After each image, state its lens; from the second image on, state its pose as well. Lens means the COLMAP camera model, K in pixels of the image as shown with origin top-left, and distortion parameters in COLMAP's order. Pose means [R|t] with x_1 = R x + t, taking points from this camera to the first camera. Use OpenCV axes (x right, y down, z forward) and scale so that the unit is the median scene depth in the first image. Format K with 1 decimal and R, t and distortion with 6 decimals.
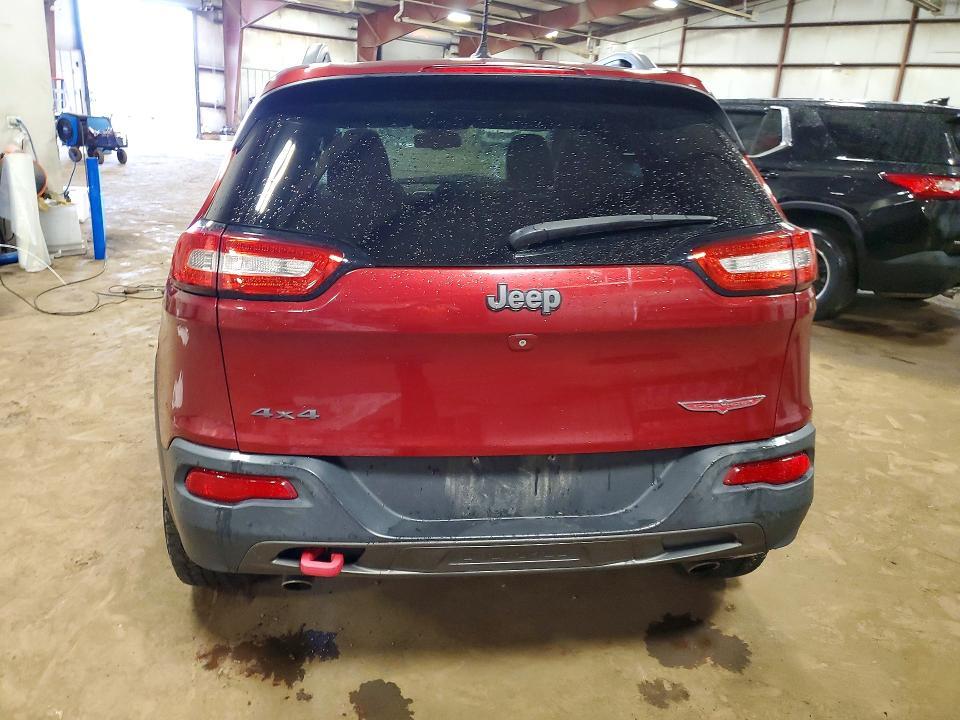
lens RADIAL K [[754.4, 0, 480.0], [0, 754.4, 360.0], [0, 0, 1]] dist [0.000560, -0.007358]
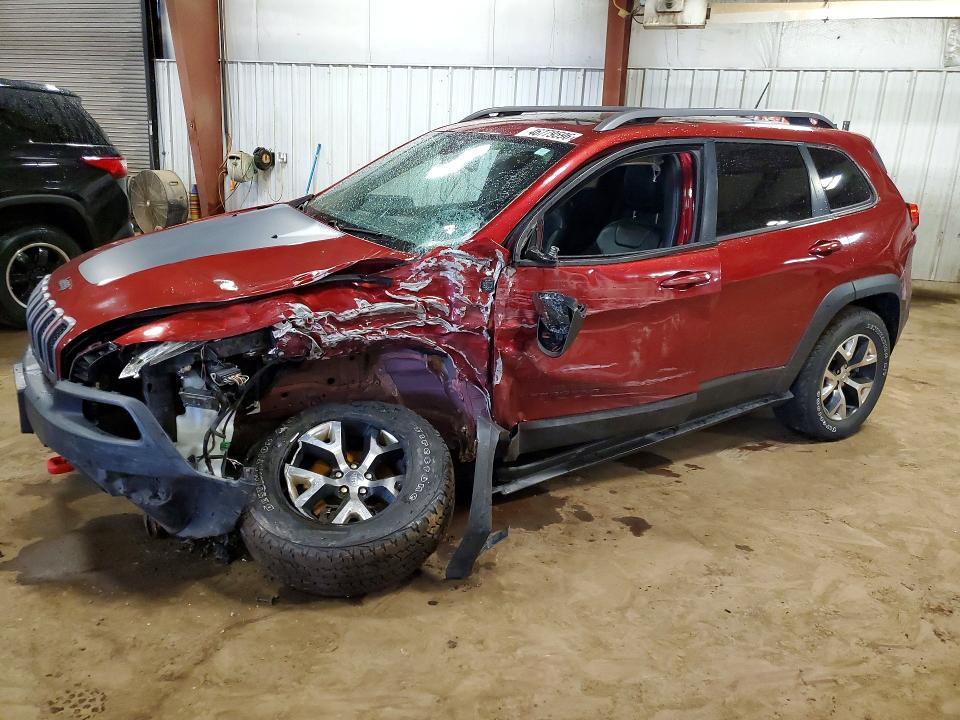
lens RADIAL K [[718.2, 0, 479.8], [0, 718.2, 343.7], [0, 0, 1]] dist [0.078343, -0.072044]
pose [[-0.423528, -0.291973, 0.857541, -0.126558], [0.215947, 0.886804, 0.408590, -0.068041], [-0.879768, 0.358232, -0.312536, 0.200963]]
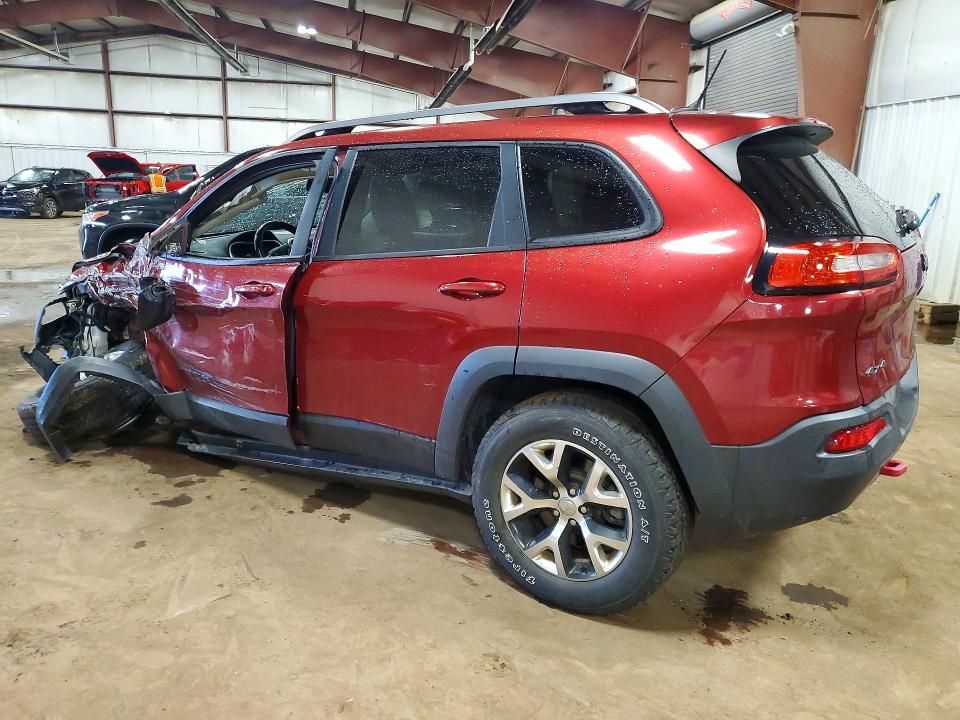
lens RADIAL K [[741.7, 0, 480.0], [0, 741.7, 360.0], [0, 0, 1]] dist [0.038905, -0.008720]
pose [[0.632409, -0.204175, 0.747243, -0.106472], [0.244606, 0.967919, 0.057455, -0.012426], [-0.735001, 0.146445, 0.662063, 0.037253]]
